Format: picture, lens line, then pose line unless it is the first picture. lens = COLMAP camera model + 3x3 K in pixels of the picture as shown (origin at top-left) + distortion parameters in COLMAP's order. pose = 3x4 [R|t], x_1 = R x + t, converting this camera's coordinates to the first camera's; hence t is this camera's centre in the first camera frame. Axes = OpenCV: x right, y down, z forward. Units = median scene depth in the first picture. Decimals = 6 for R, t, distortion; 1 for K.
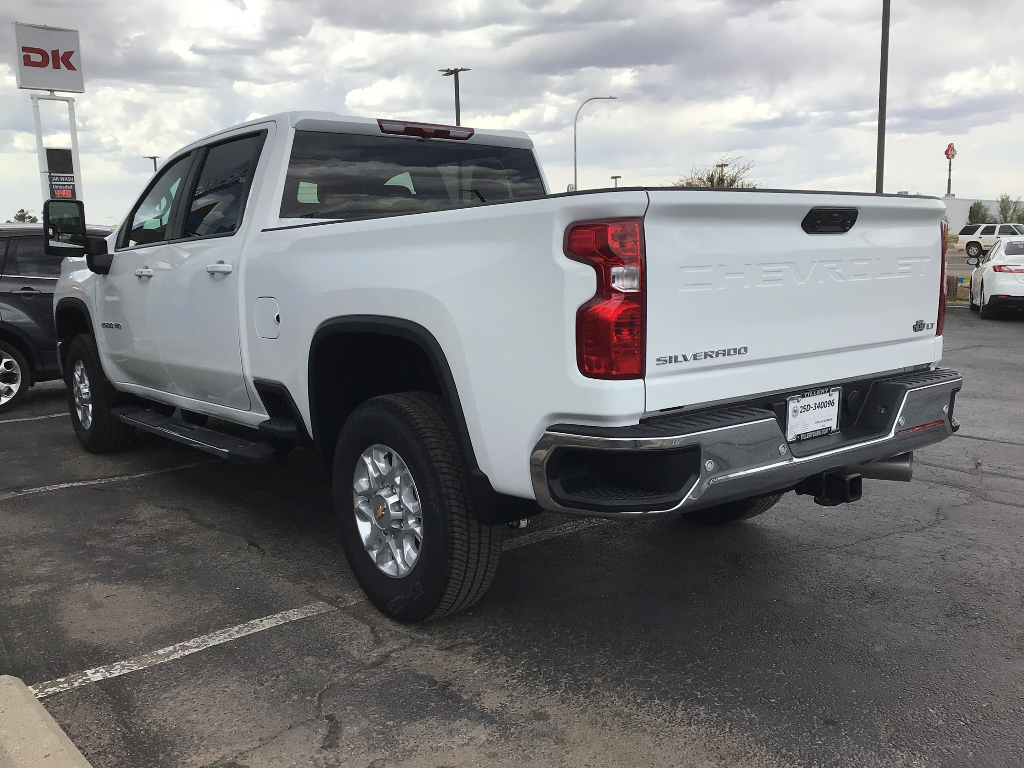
lens RADIAL K [[921.4, 0, 512.7], [0, 921.4, 369.5], [0, 0, 1]] dist [0.132022, -0.201015]
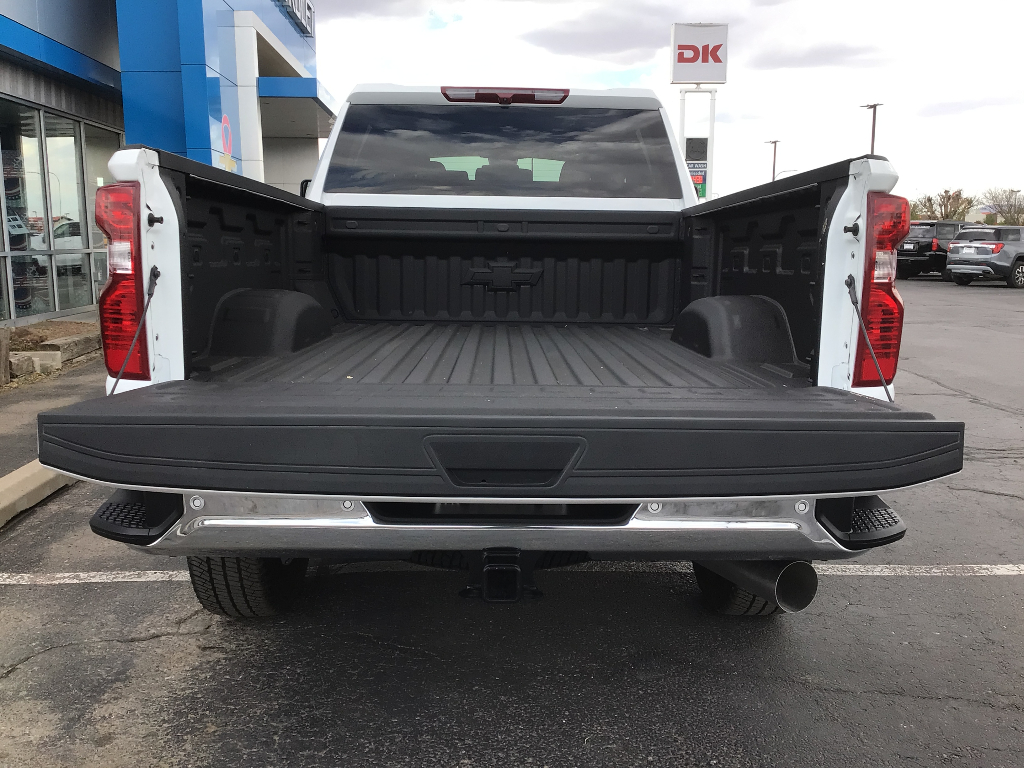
lens RADIAL K [[921.4, 0, 512.7], [0, 921.4, 369.5], [0, 0, 1]] dist [0.132022, -0.201015]
pose [[0.784721, 0.114338, -0.609213, 0.511206], [-0.103750, 0.993203, 0.052766, -0.043919], [0.611105, 0.021799, 0.791249, 0.309629]]
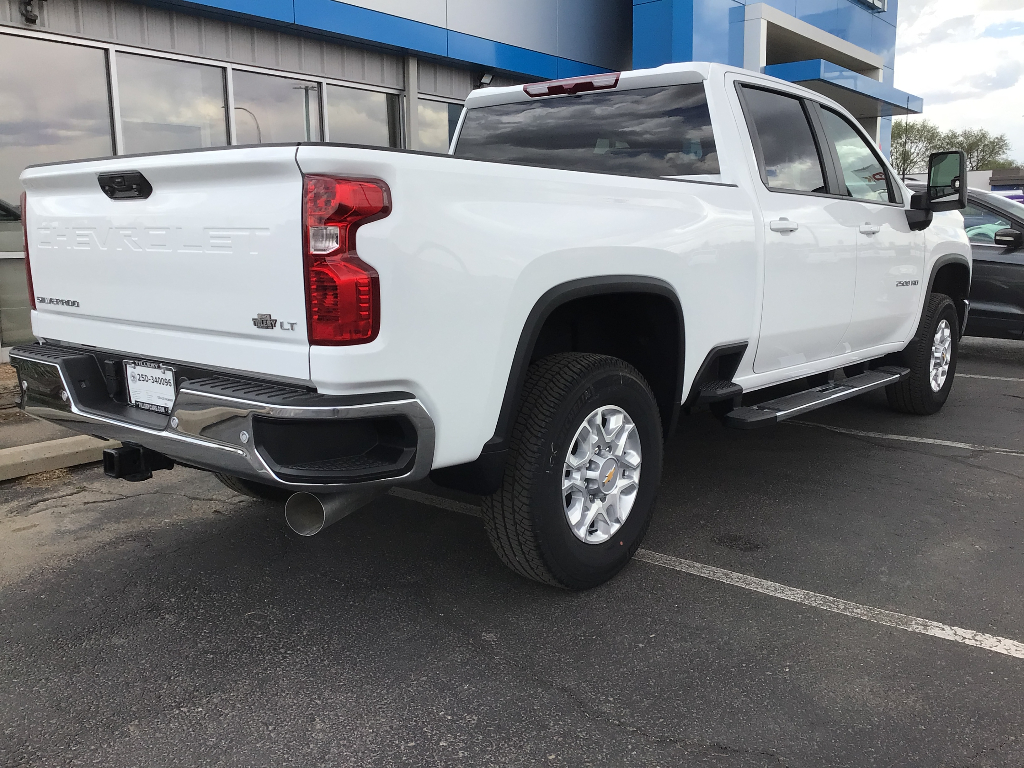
lens RADIAL K [[921.4, 0, 512.7], [0, 921.4, 369.5], [0, 0, 1]] dist [0.132022, -0.201015]
pose [[0.186051, 0.167952, -0.968079, 0.912196], [-0.119140, 0.981868, 0.147447, -0.108110], [0.975290, 0.087905, 0.202687, 0.801803]]
